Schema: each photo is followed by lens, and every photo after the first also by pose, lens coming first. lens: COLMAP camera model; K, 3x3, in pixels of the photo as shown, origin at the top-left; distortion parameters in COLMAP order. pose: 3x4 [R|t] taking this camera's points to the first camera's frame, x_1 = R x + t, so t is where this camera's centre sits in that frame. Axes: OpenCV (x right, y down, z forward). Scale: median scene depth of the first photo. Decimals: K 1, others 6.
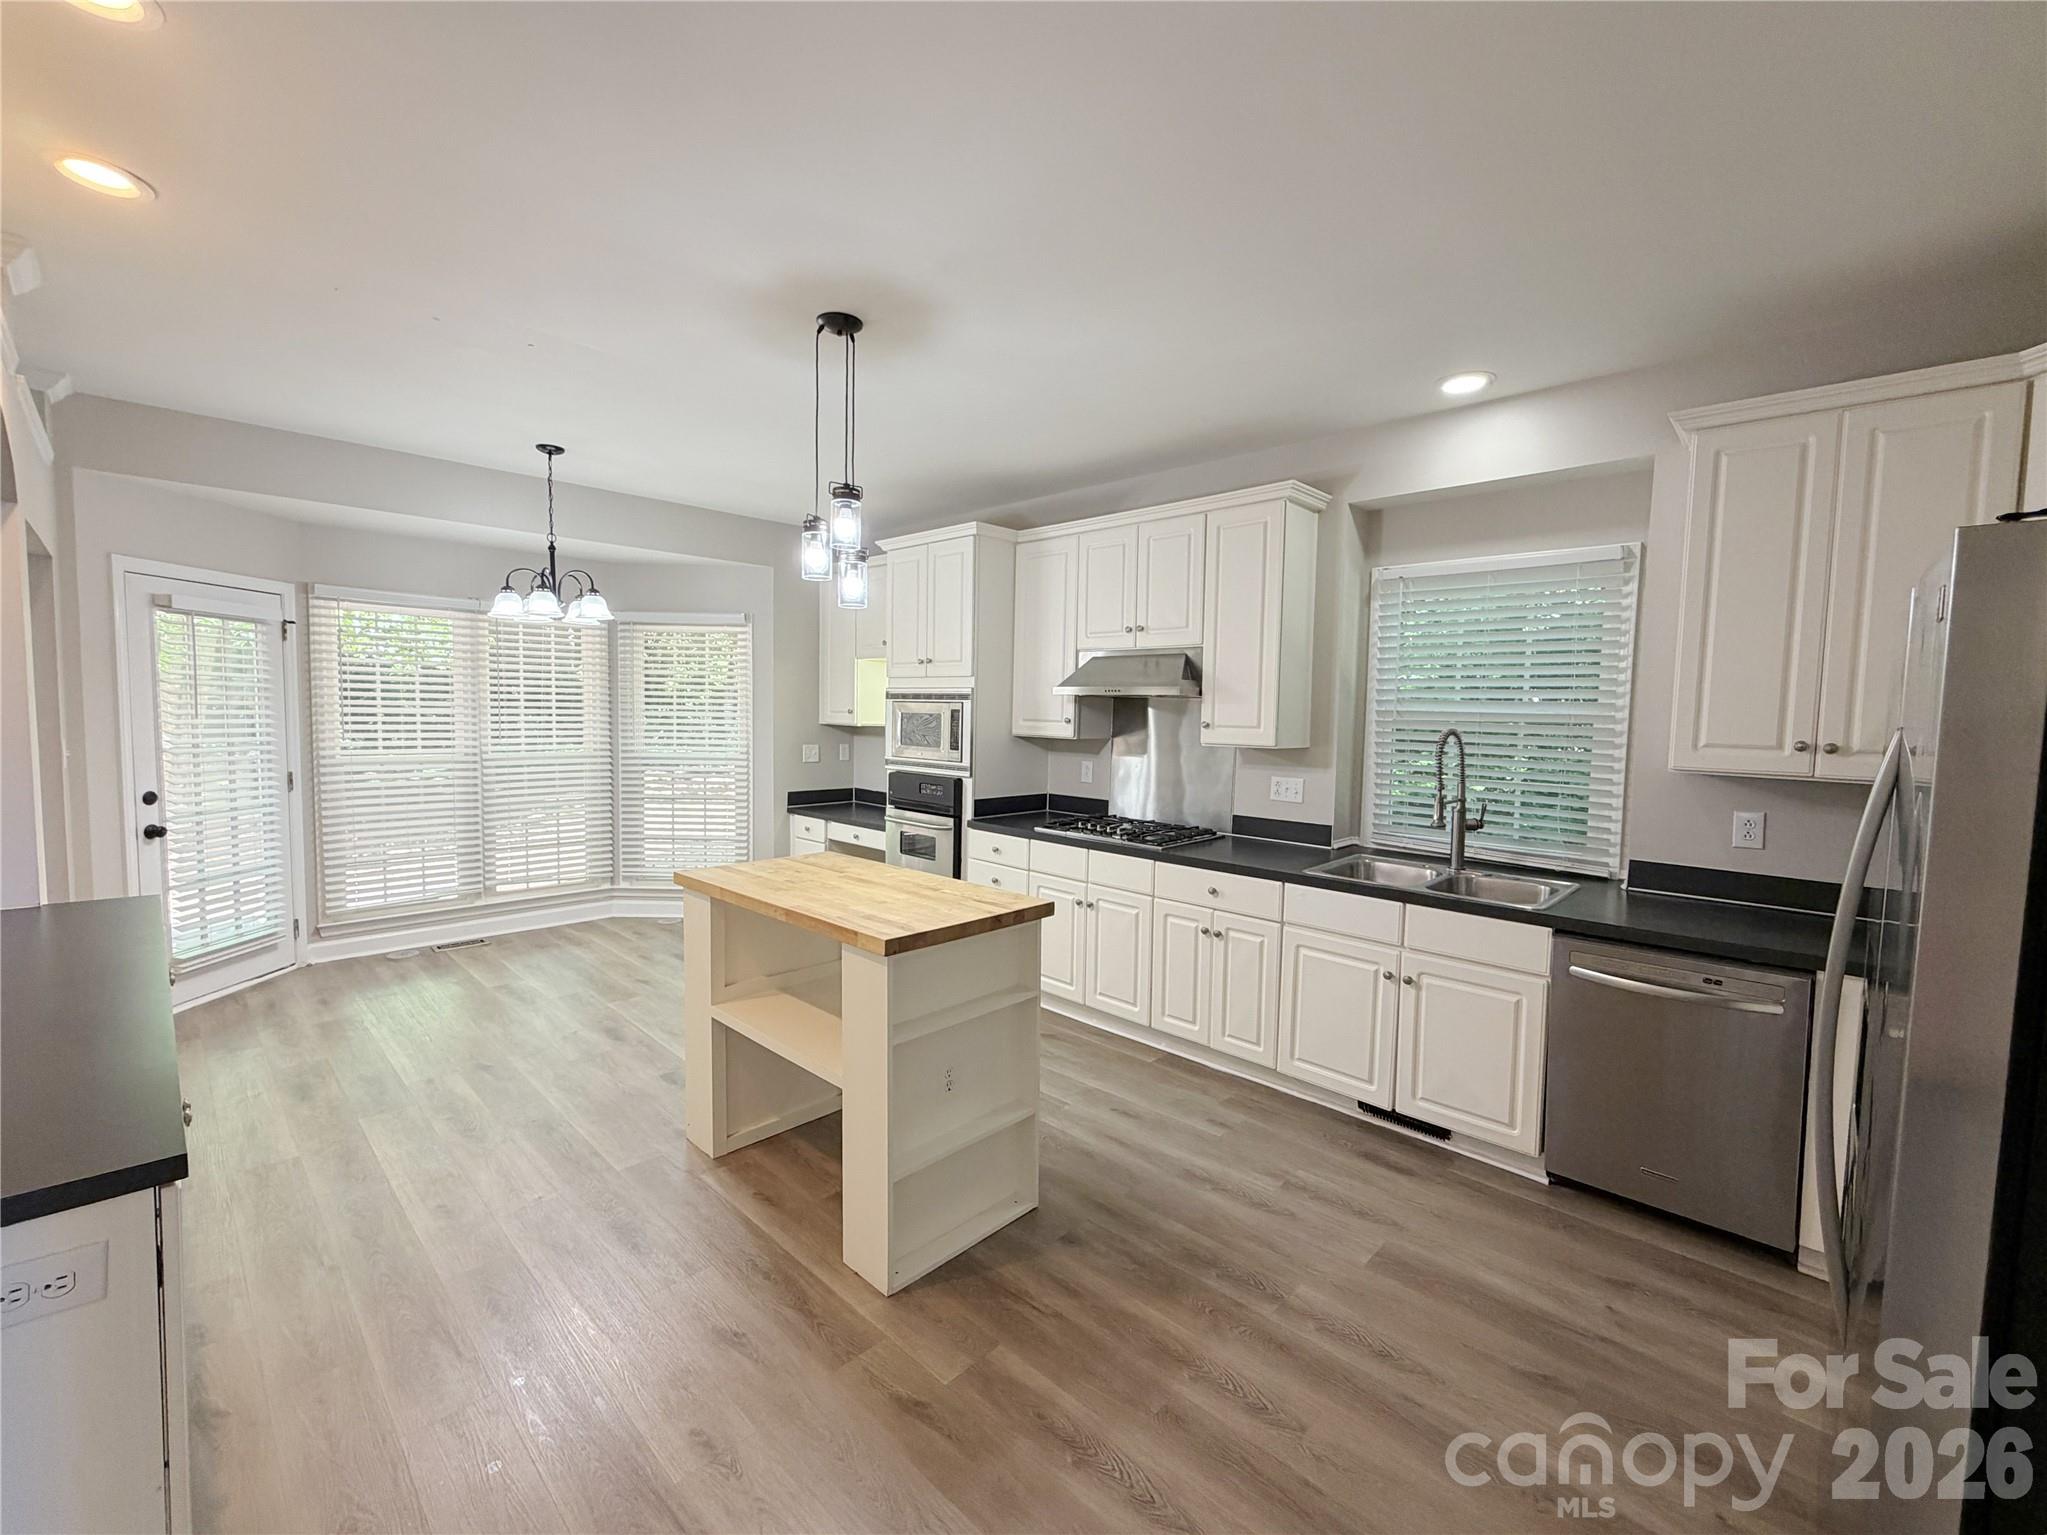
lens RADIAL K [[854.7, 0, 1018.4], [0, 854.7, 769.6], [0, 0, 1]] dist [-0.001320, -0.000409]
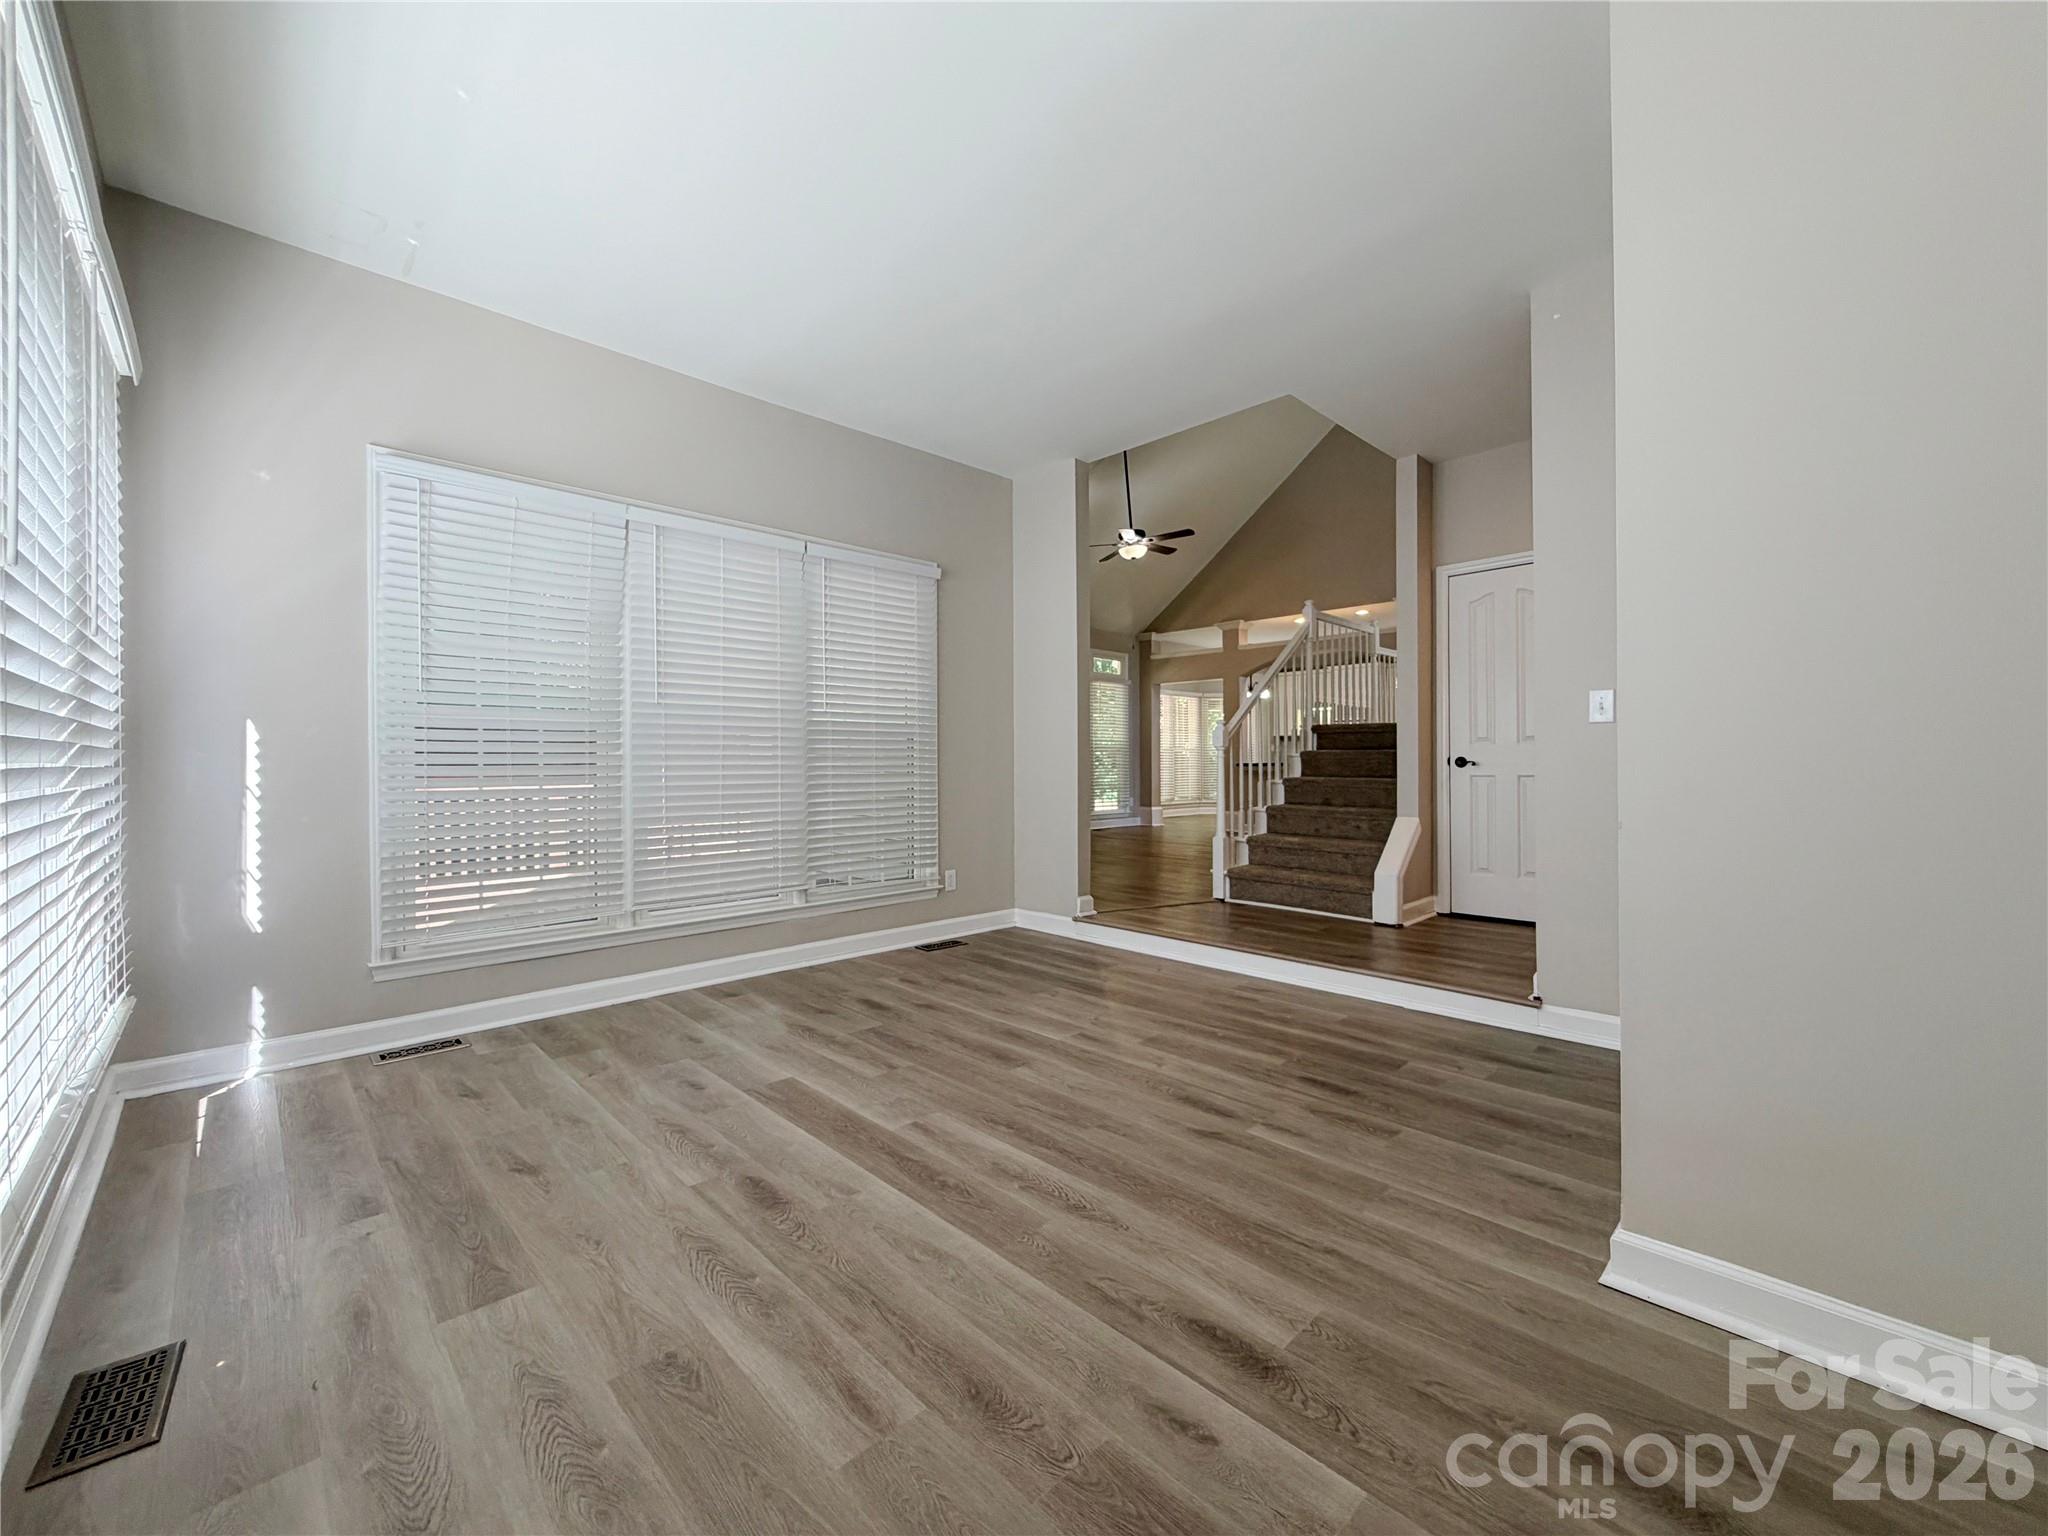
lens RADIAL K [[818.4, 0, 1018.2], [0, 818.4, 767.2], [0, 0, 1]] dist [0.000574, -0.000324]
pose [[0.999317, -0.020783, -0.030569, -1.319390], [0.018654, 0.997487, -0.068350, 0.267716], [0.031912, 0.067733, 0.997193, -2.011551]]
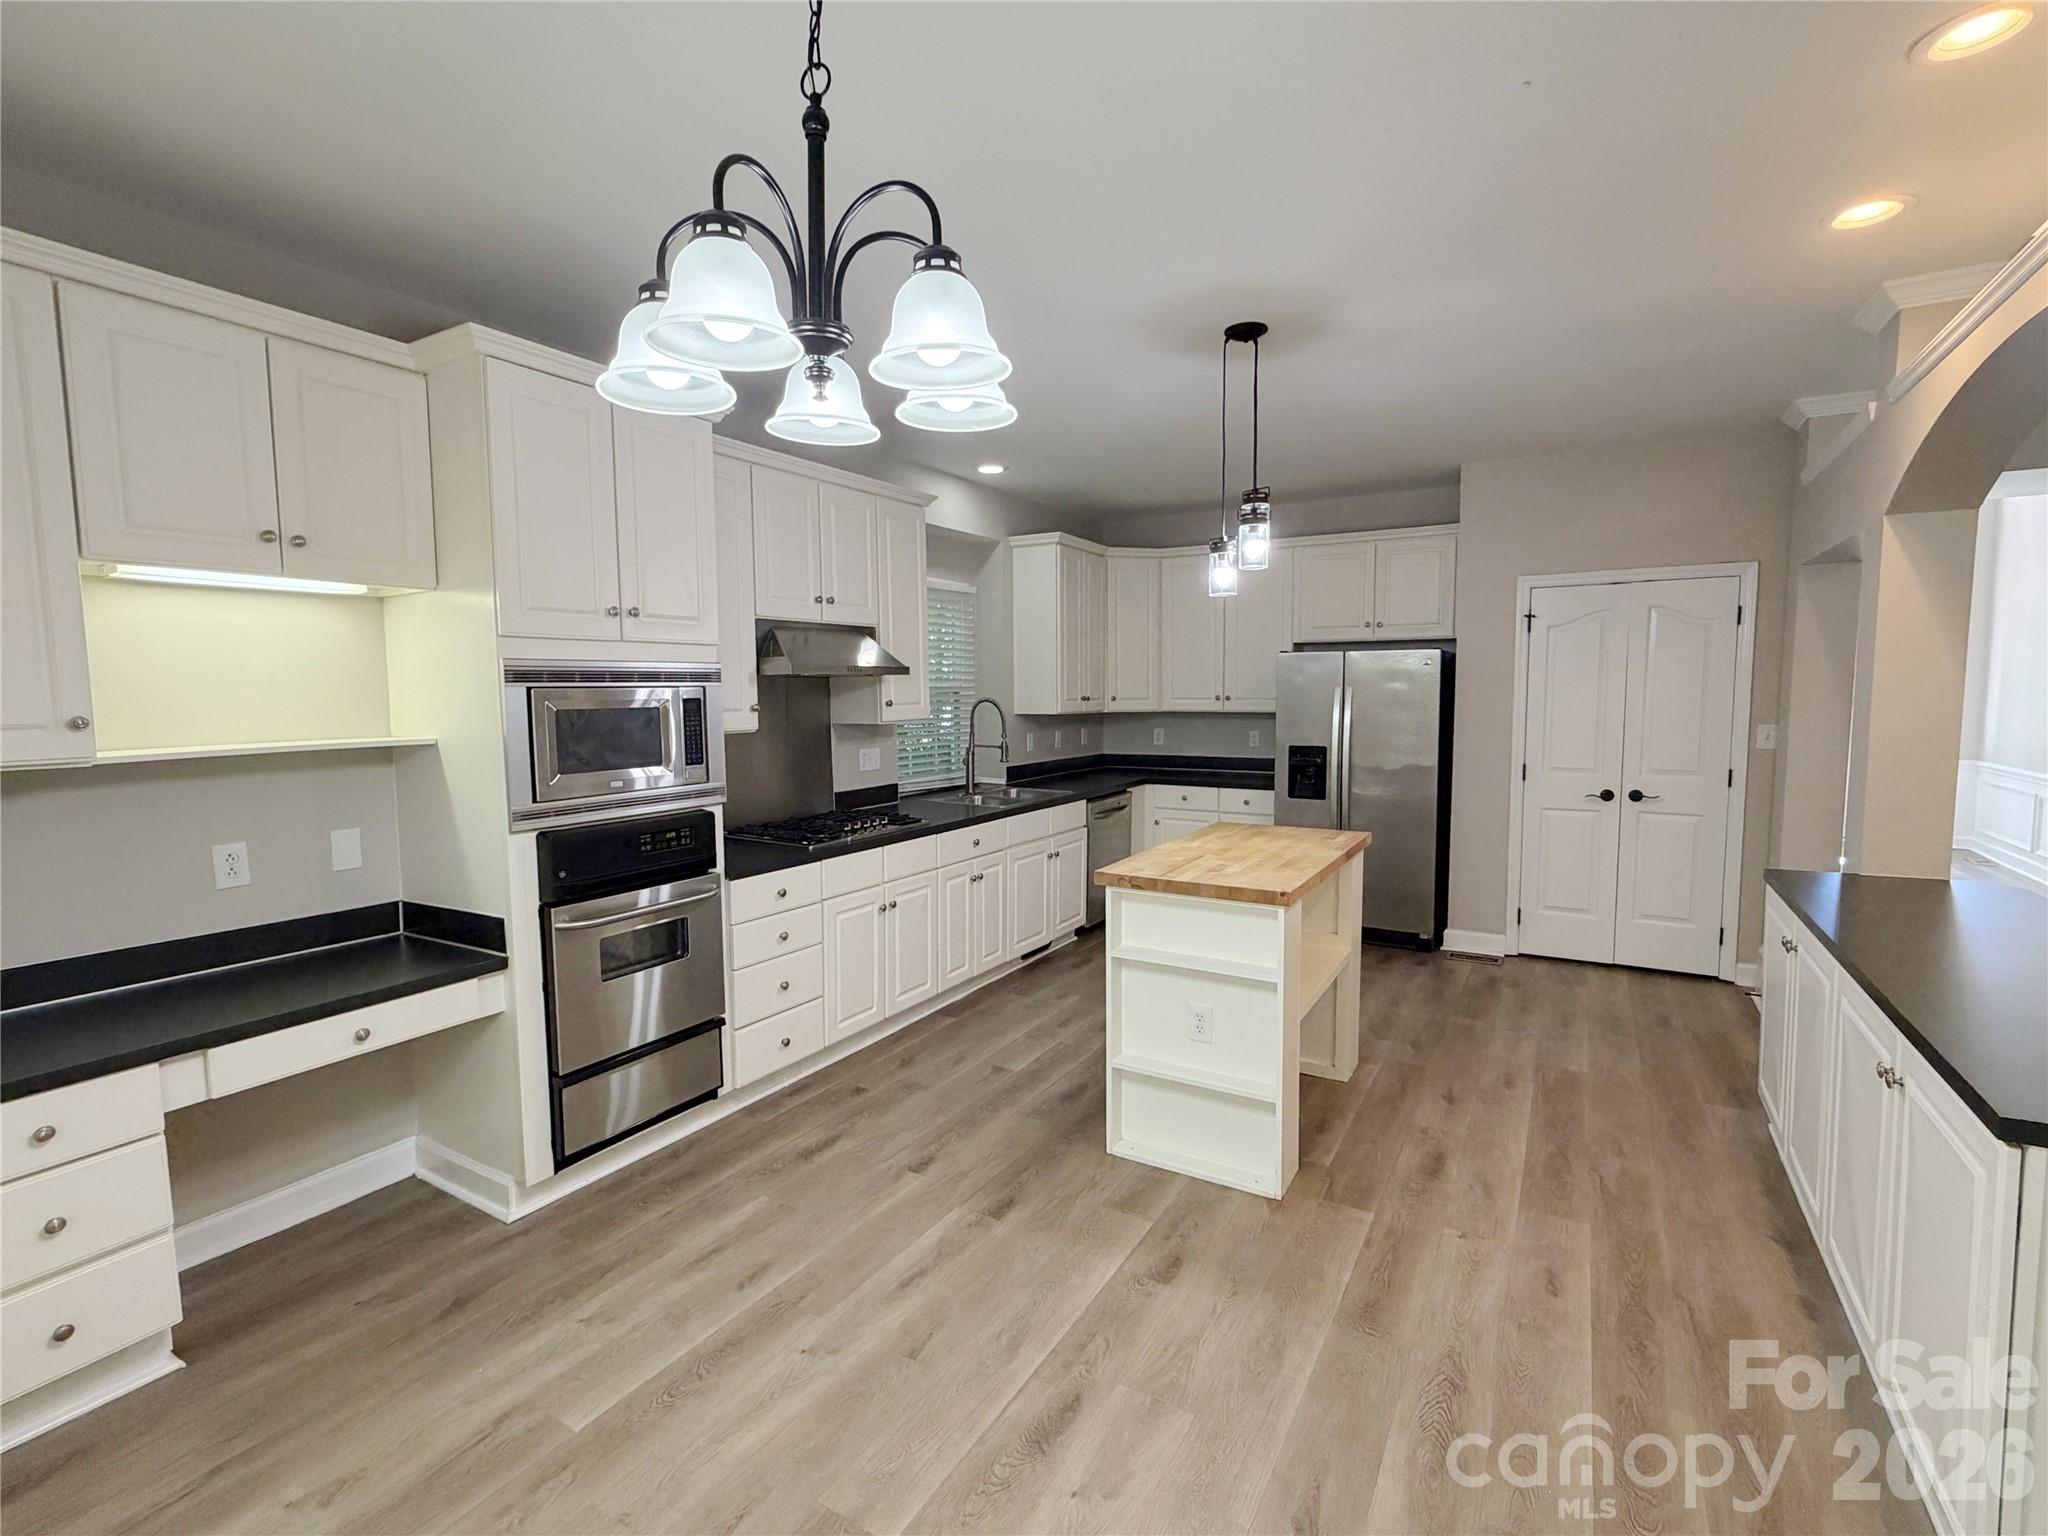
lens RADIAL K [[936.3, 0, 1024.0], [0, 936.3, 768.0], [0, 0, 1]] dist [-0.000107, -0.000524]
pose [[-0.231662, -0.100481, 0.967593, -0.861057], [0.077688, 0.989563, 0.121363, -0.092523], [-0.969689, 0.103285, -0.221438, 1.022229]]
